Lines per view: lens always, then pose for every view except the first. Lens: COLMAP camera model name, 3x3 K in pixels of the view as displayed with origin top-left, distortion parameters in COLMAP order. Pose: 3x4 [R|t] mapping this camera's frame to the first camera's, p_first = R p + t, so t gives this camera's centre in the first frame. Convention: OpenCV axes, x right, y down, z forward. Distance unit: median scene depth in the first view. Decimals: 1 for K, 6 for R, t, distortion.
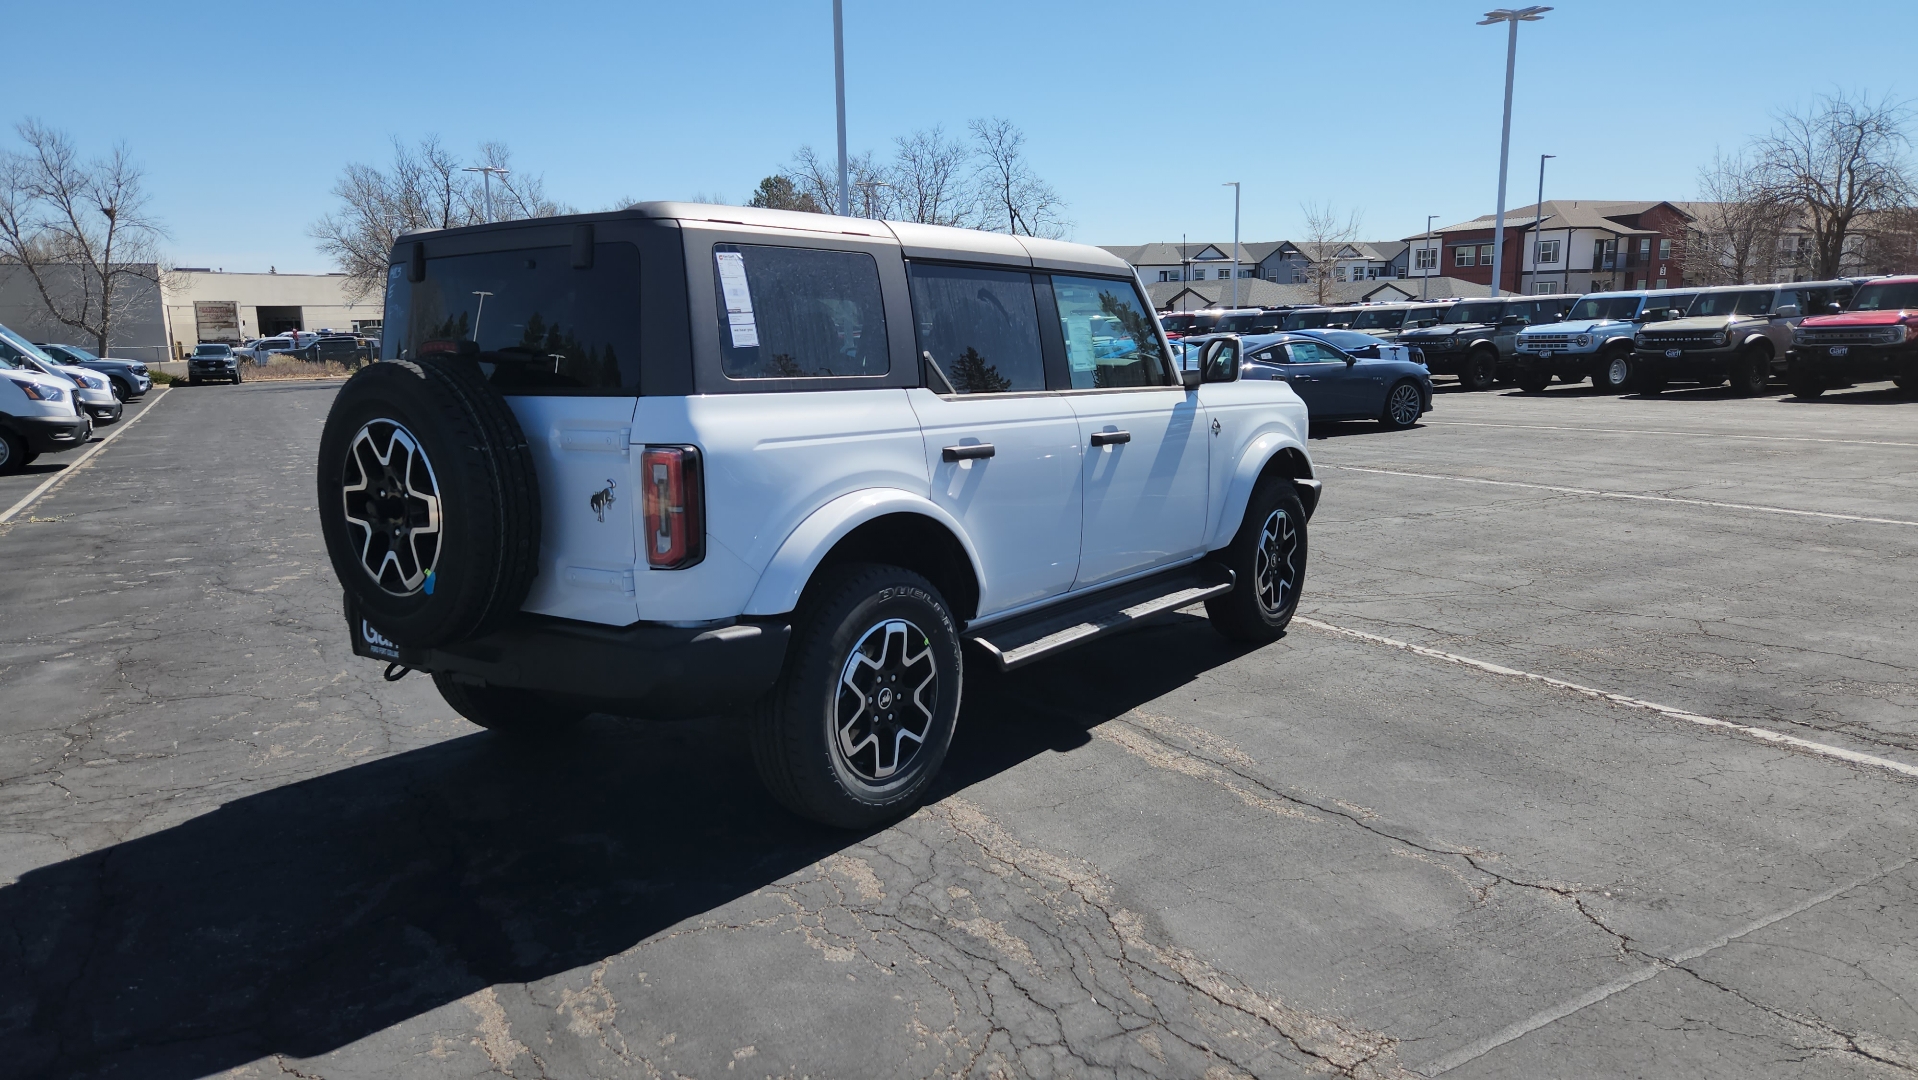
lens RADIAL K [[1281.2, 0, 933.1], [0, 1281.2, 554.5], [0, 0, 1]] dist [0.066130, -0.046335]
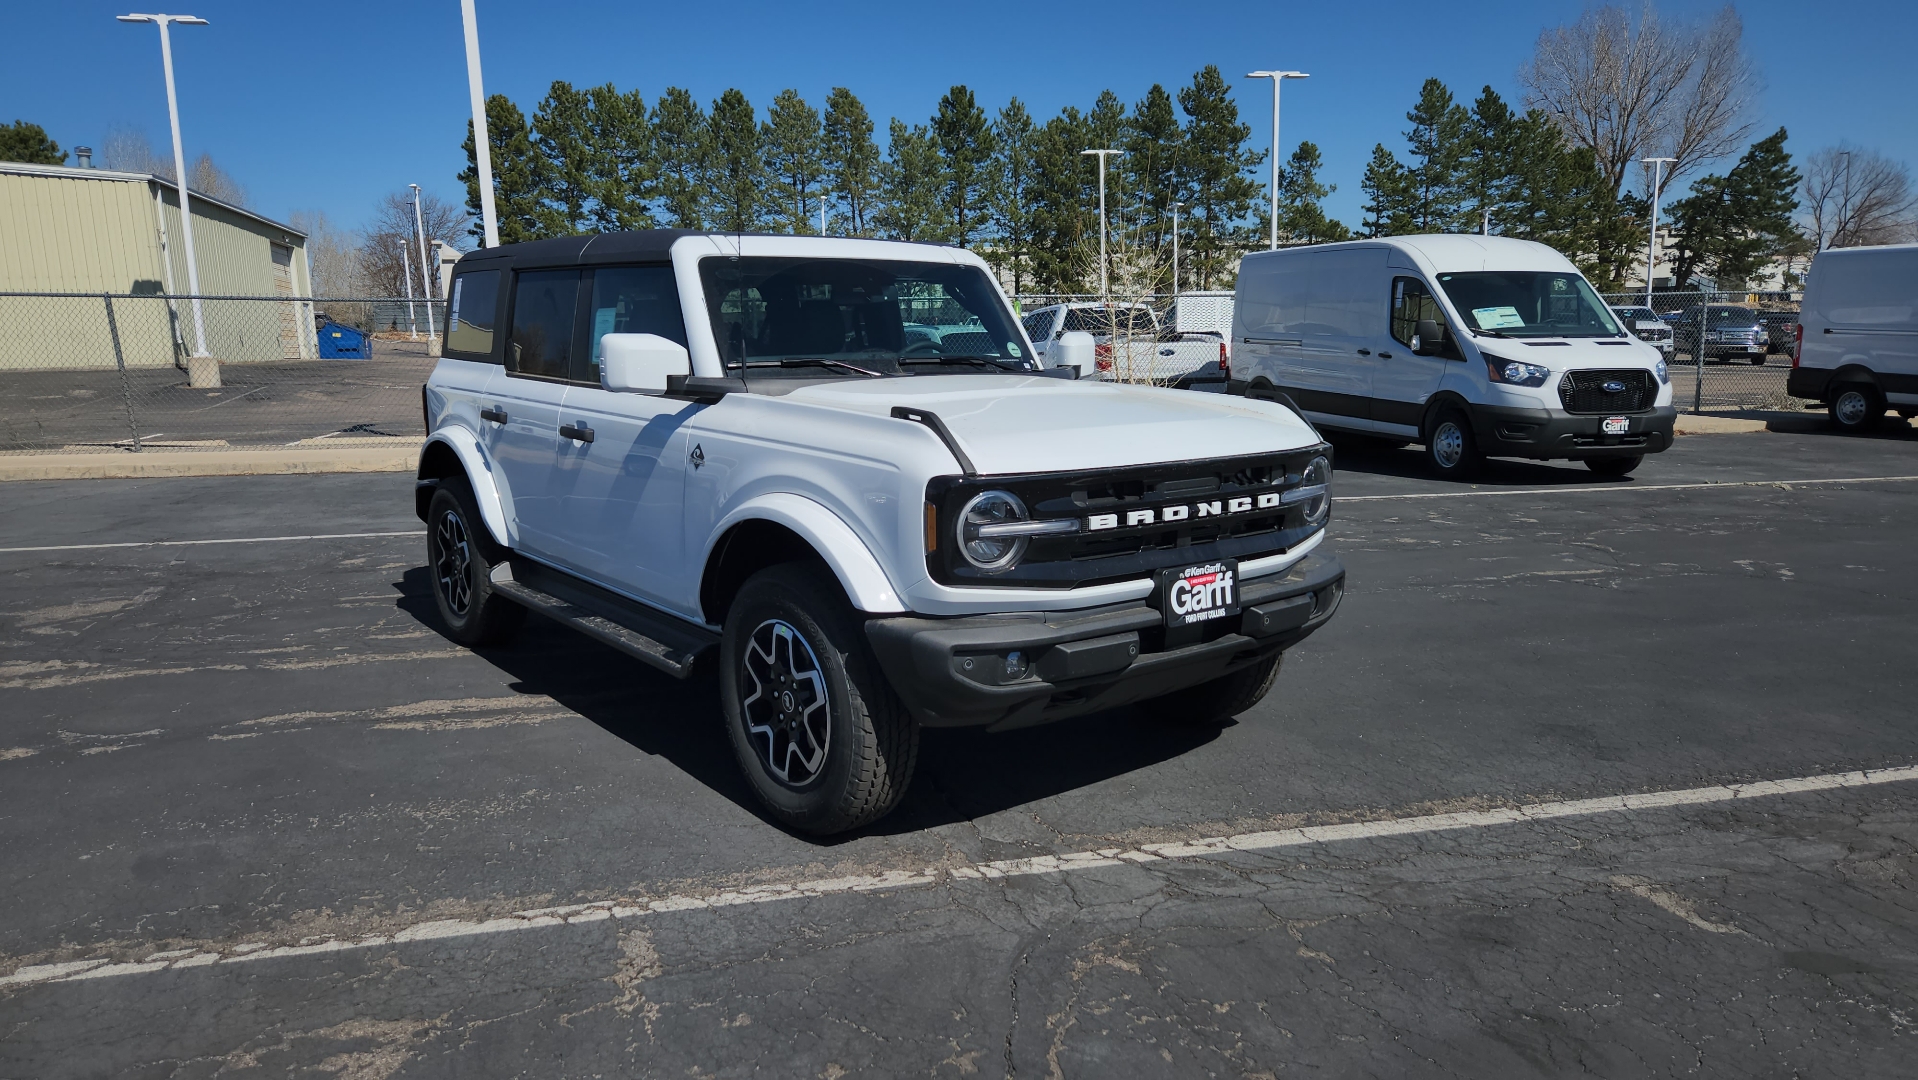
lens RADIAL K [[1282.0, 0, 918.0], [0, 1282.0, 551.8], [0, 0, 1]] dist [0.070831, -0.056469]
pose [[-0.260813, 0.187871, -0.946932, 1.070620], [-0.144744, 0.962184, 0.230764, -0.281630], [0.954477, 0.197249, -0.223757, 1.554401]]
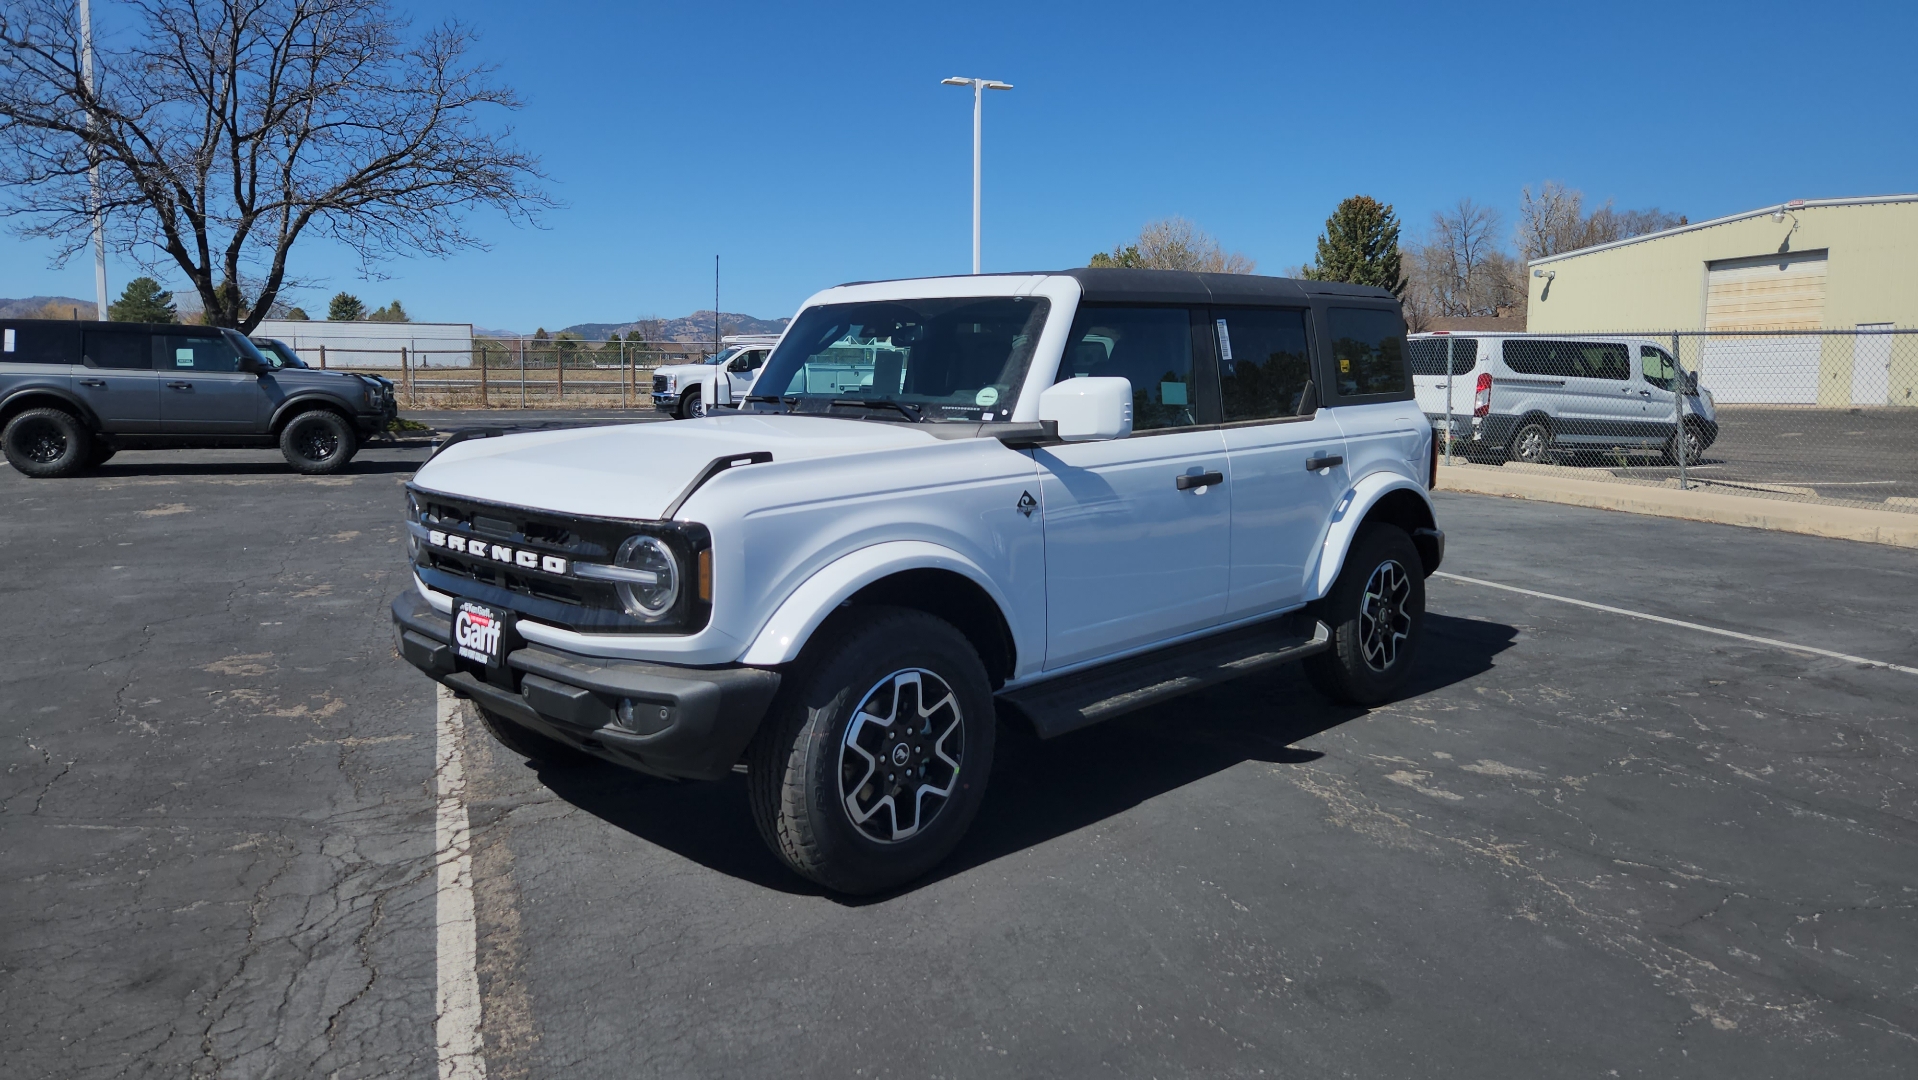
lens RADIAL K [[1282.0, 0, 917.7], [0, 1282.0, 520.6], [0, 0, 1]] dist [0.070831, -0.056469]
pose [[-0.990437, -0.000314, 0.137965, -0.076348], [0.038131, 0.960423, 0.275922, -0.373955], [-0.132591, 0.278545, -0.951227, 2.238963]]
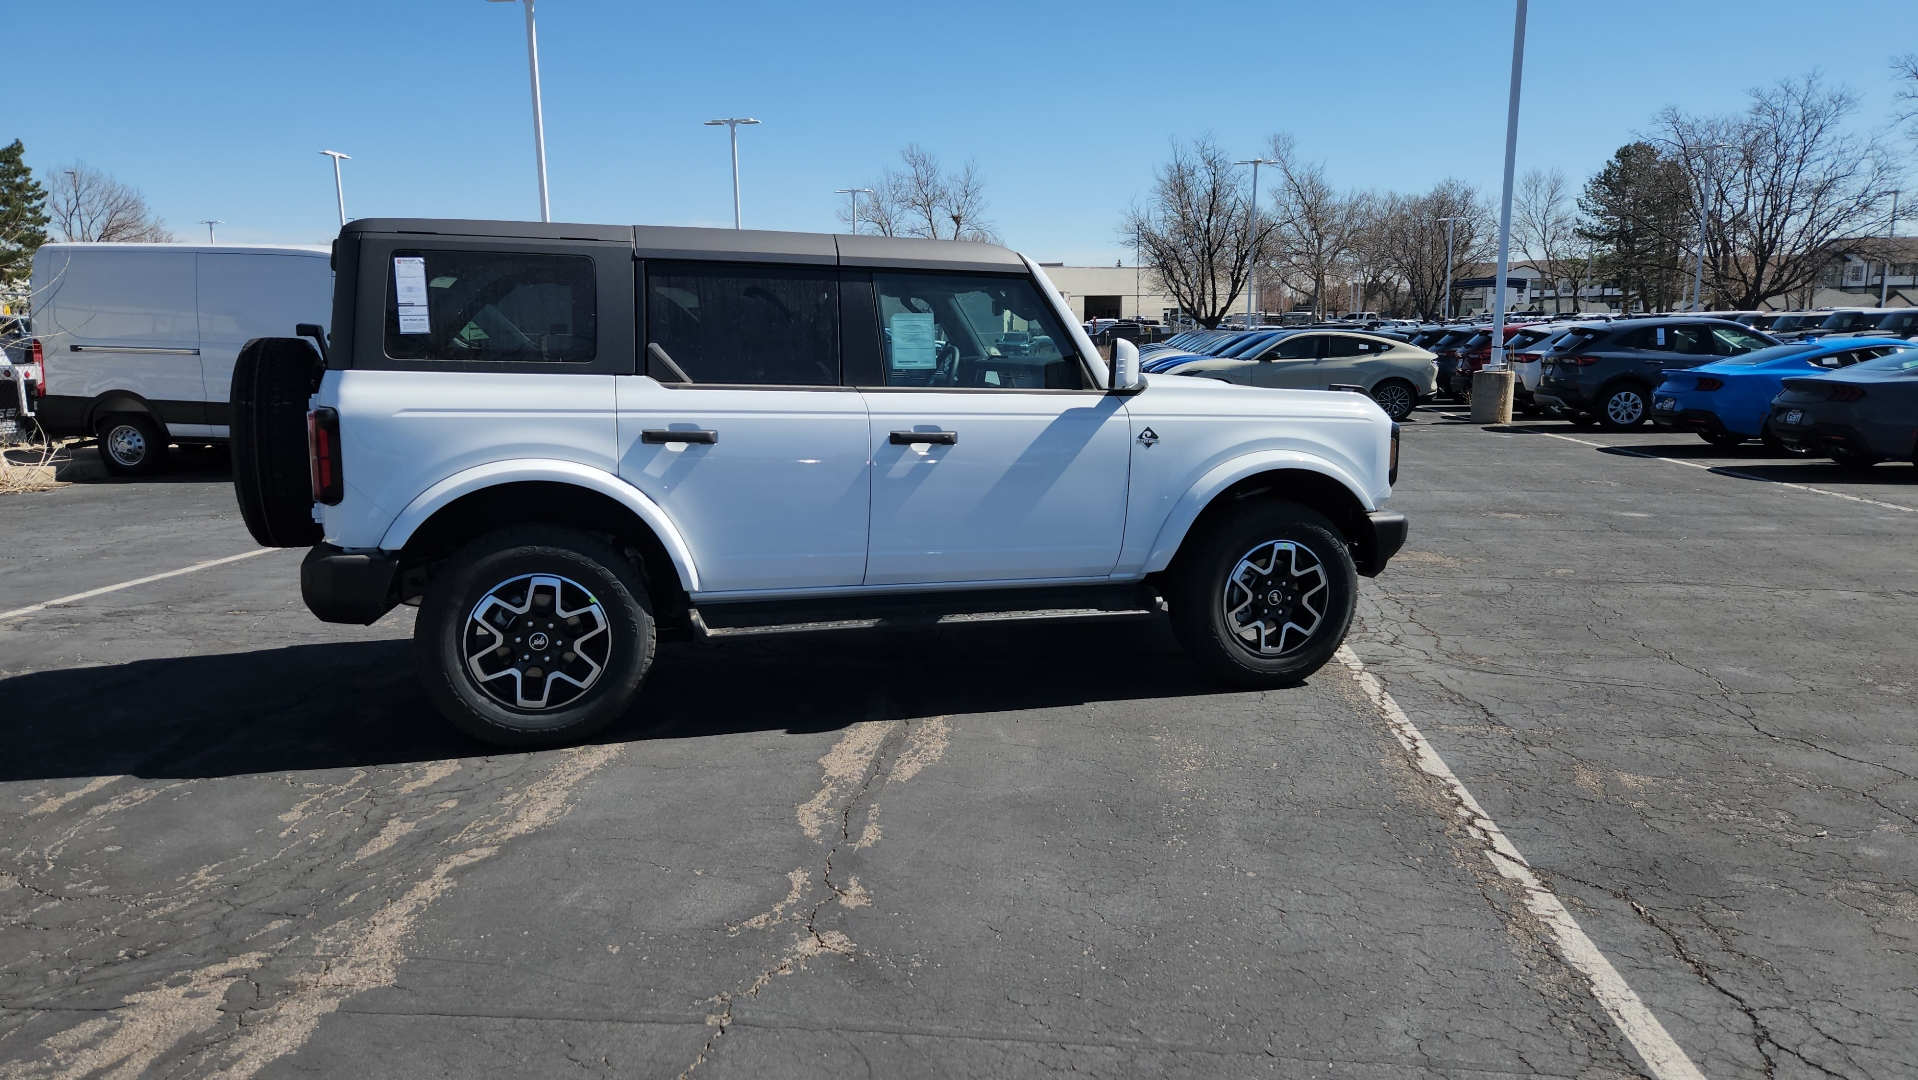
lens RADIAL K [[1282.0, 0, 921.7], [0, 1282.0, 558.4], [0, 0, 1]] dist [0.070831, -0.056469]
pose [[0.810032, 0.121606, -0.573637, 0.745483], [-0.114740, 0.992220, 0.048318, -0.047964], [0.575050, 0.026680, 0.817683, 0.203045]]
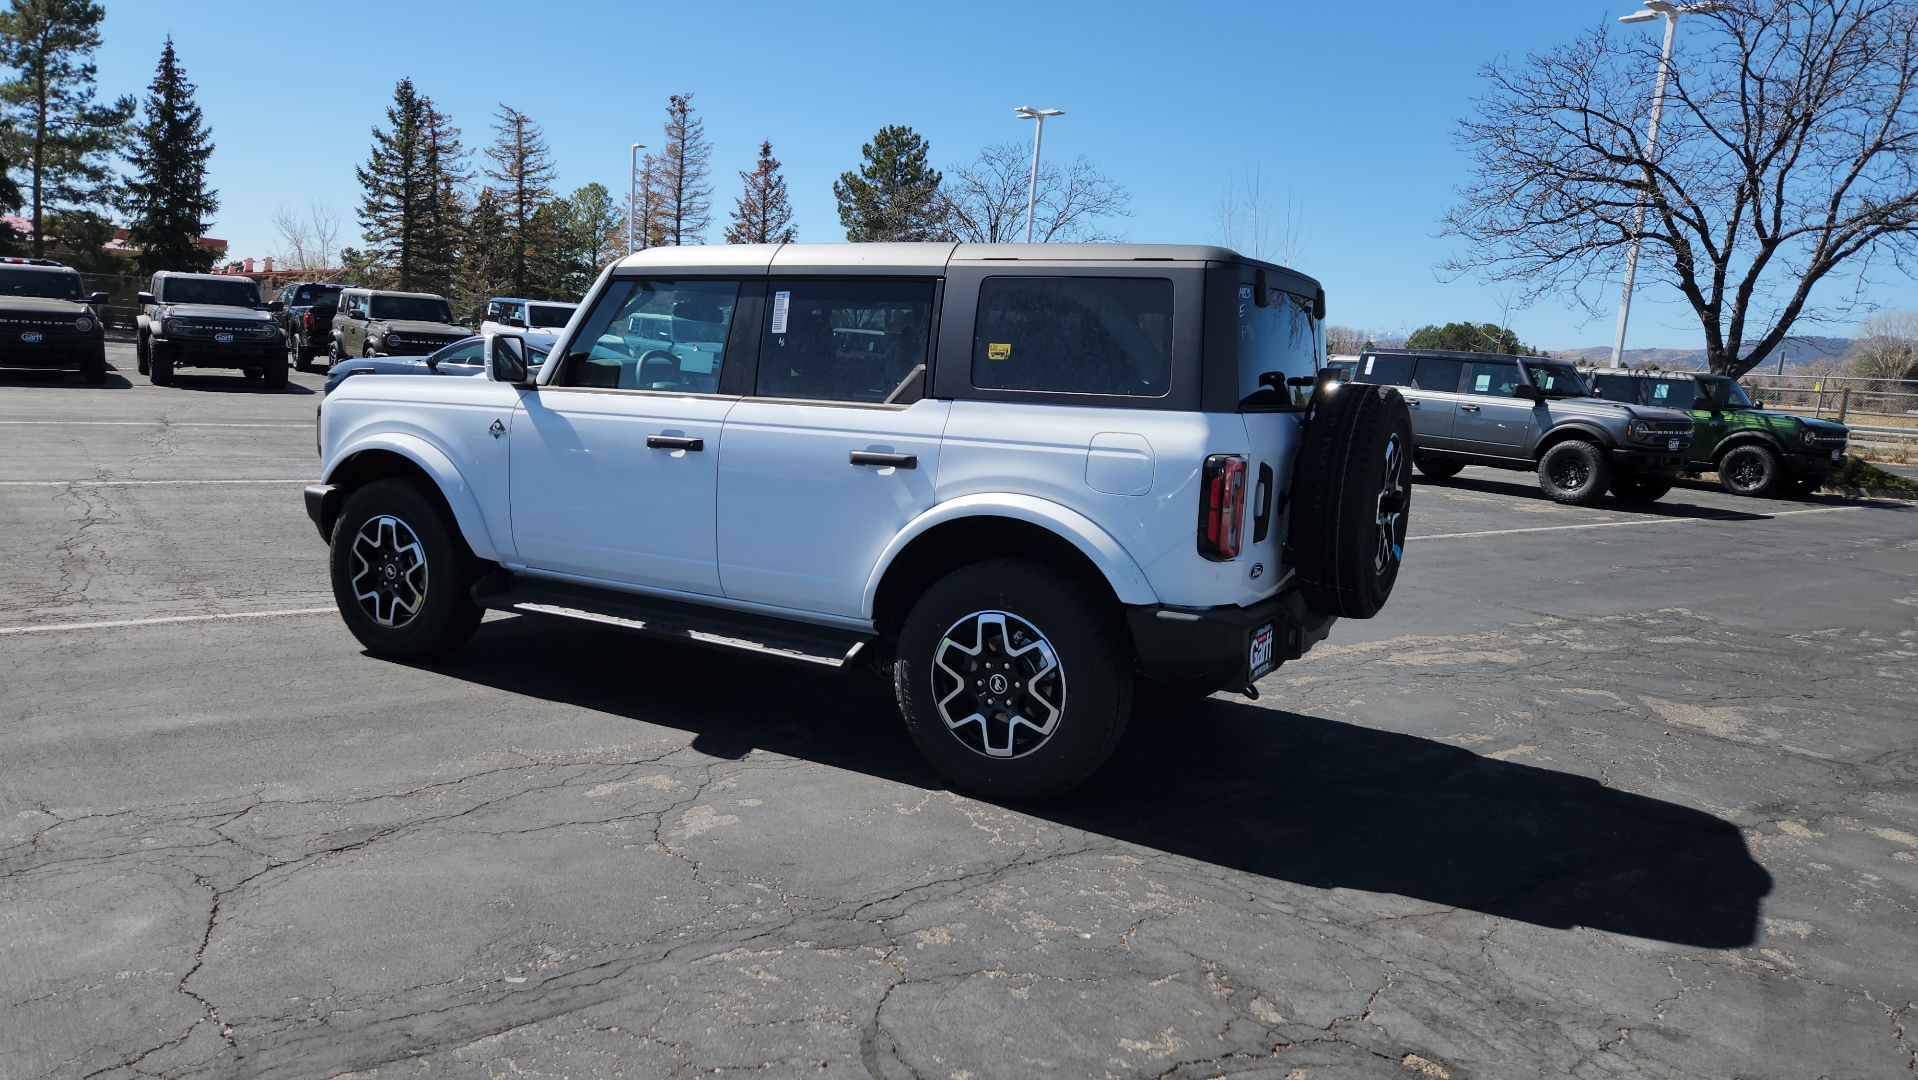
lens RADIAL K [[1282.0, 0, 927.2], [0, 1282.0, 535.7], [0, 0, 1]] dist [0.070831, -0.056469]
pose [[-0.143412, -0.122753, 0.982021, -1.199338], [0.108919, 0.984292, 0.138943, -0.172485], [-0.983651, 0.126887, -0.127789, 1.210981]]
